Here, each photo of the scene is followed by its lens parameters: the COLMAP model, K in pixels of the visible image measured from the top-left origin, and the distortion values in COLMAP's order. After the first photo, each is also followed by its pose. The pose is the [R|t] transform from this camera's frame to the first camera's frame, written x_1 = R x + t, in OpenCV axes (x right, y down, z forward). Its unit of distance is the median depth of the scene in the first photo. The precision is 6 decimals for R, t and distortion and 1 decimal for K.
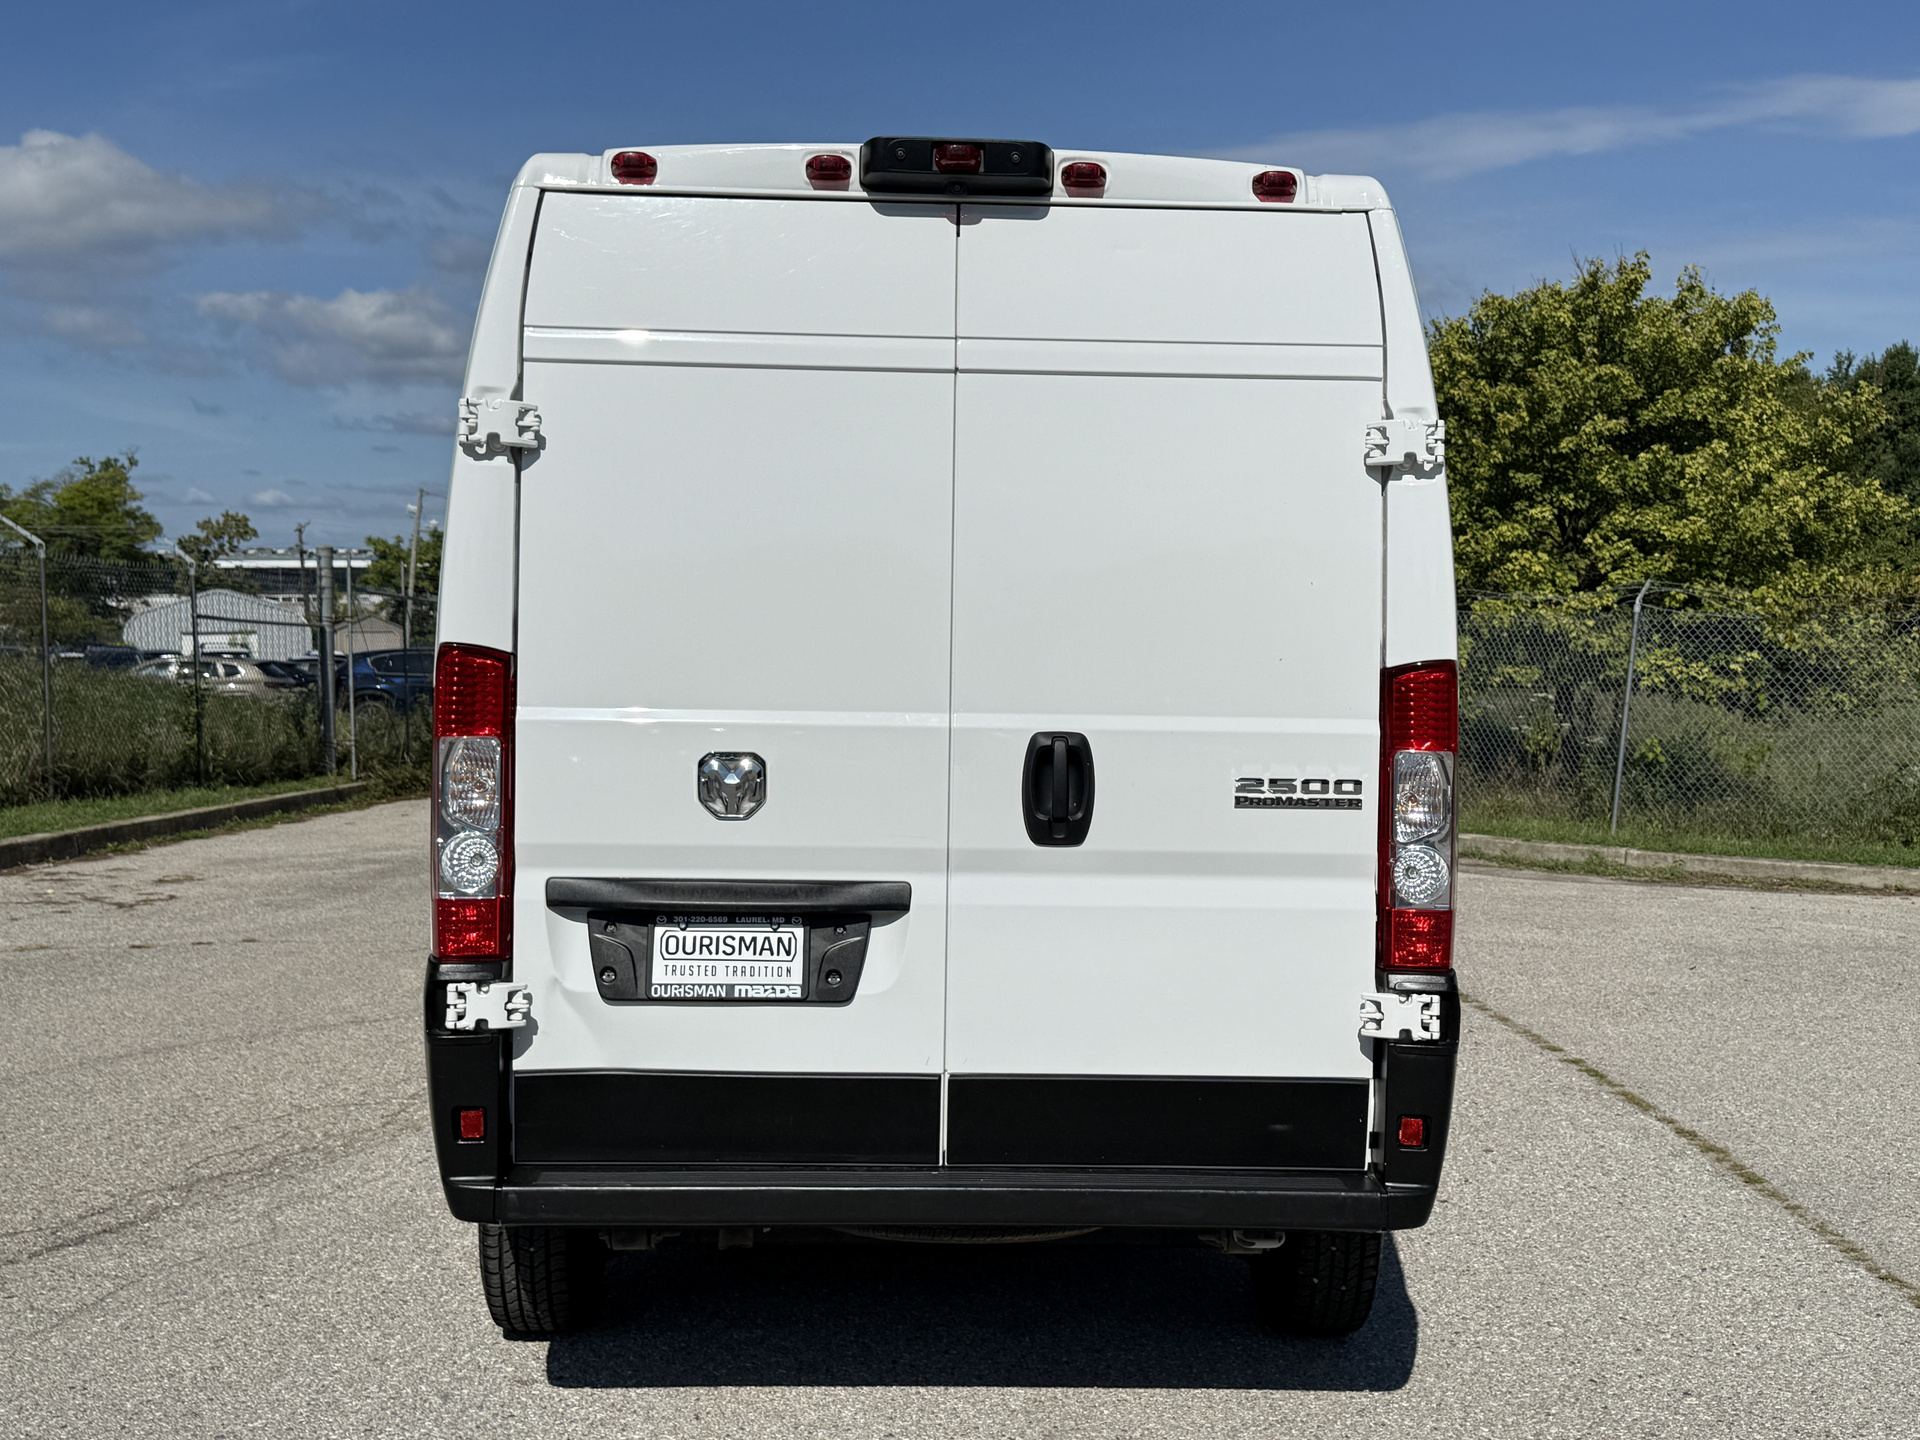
lens RADIAL K [[2125.3, 0, 973.7], [0, 2125.3, 701.9], [0, 0, 1]] dist [0.100169, 0.000000]
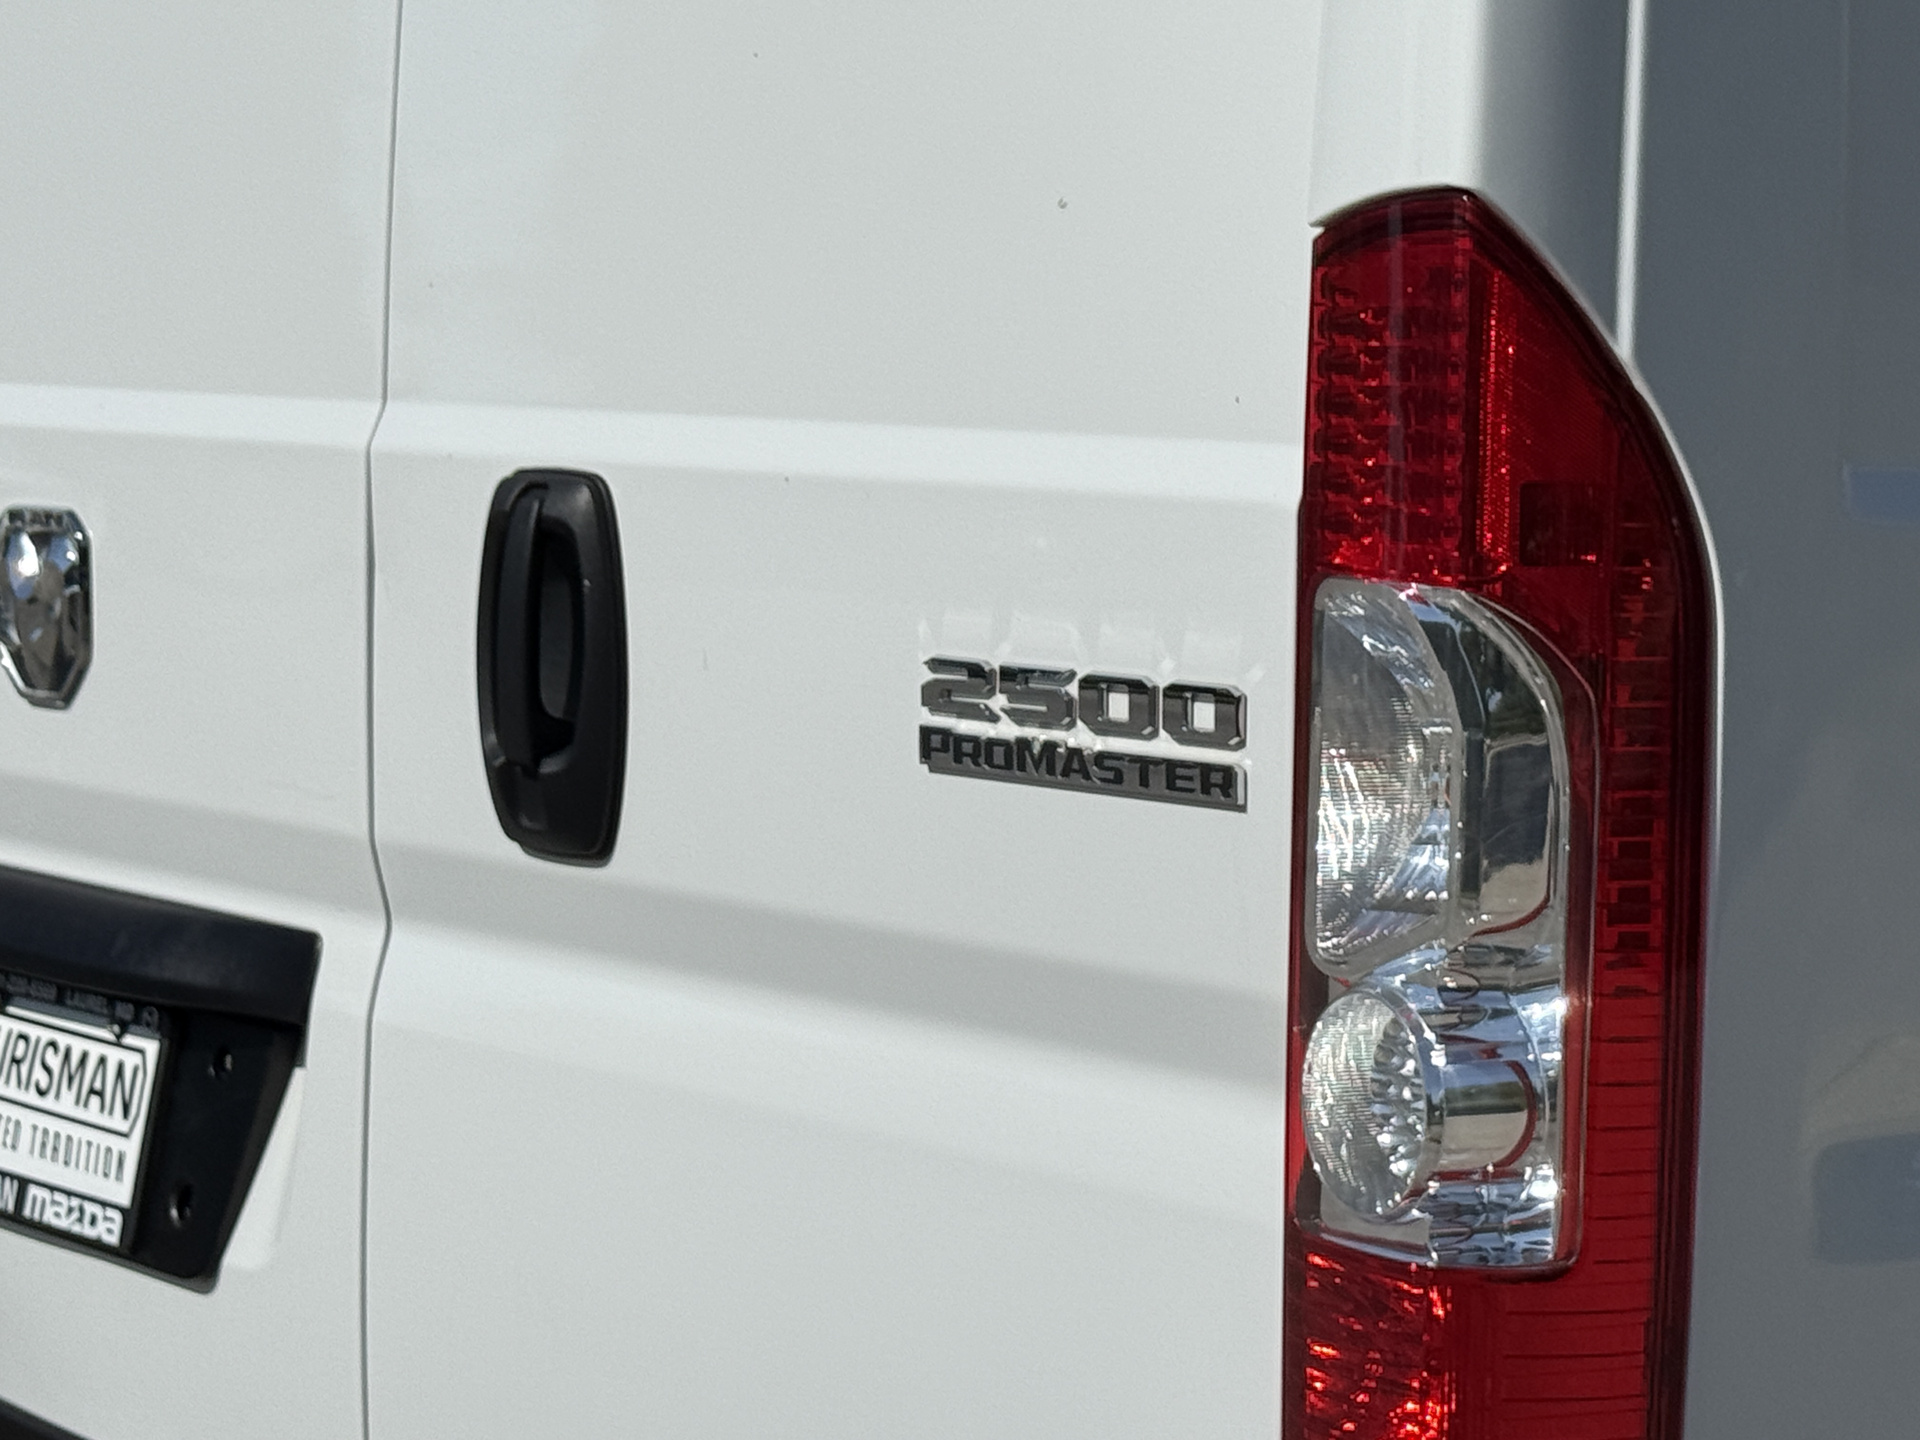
lens RADIAL K [[5050.9, 0, 958.1], [0, 5050.9, 715.2], [0, 0, 1]] dist [0.092062, 0.000000]
pose [[0.582353, 0.056676, -0.810958, 0.634909], [-0.022106, 0.998302, 0.053895, 0.009003], [0.812635, -0.013459, 0.582617, 0.636712]]
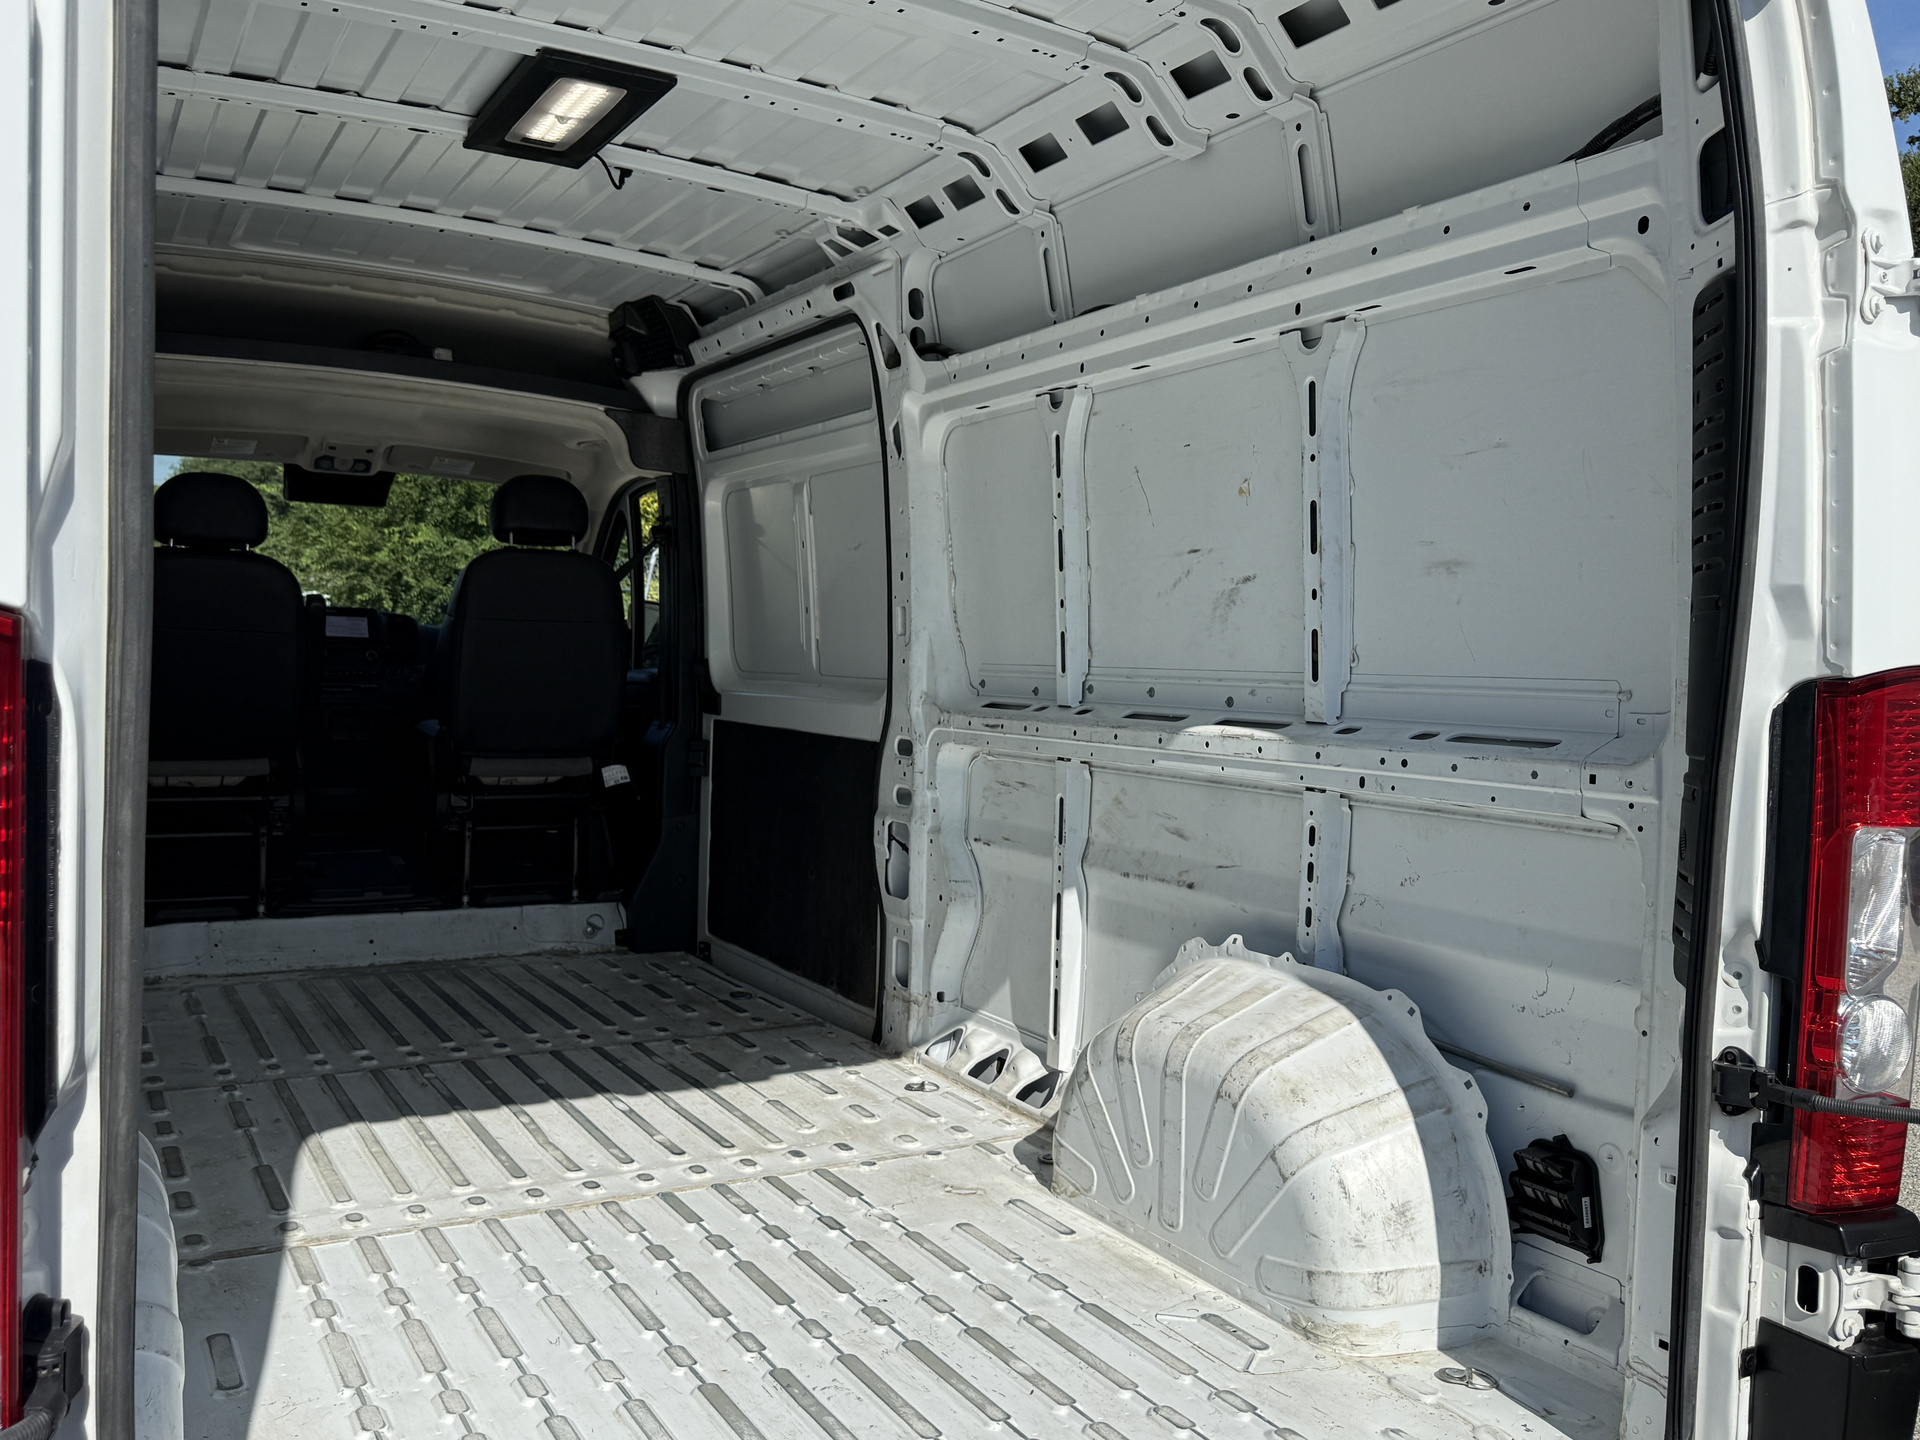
lens RADIAL K [[1587.7, 0, 960.6], [0, 1587.7, 723.6], [0, 0, 1]] dist [0.078933, -0.113937]
pose [[0.887023, -0.006122, 0.461685, -0.209670], [-0.021863, 0.998234, 0.055243, -0.022750], [-0.461208, -0.059096, 0.885322, 0.759567]]
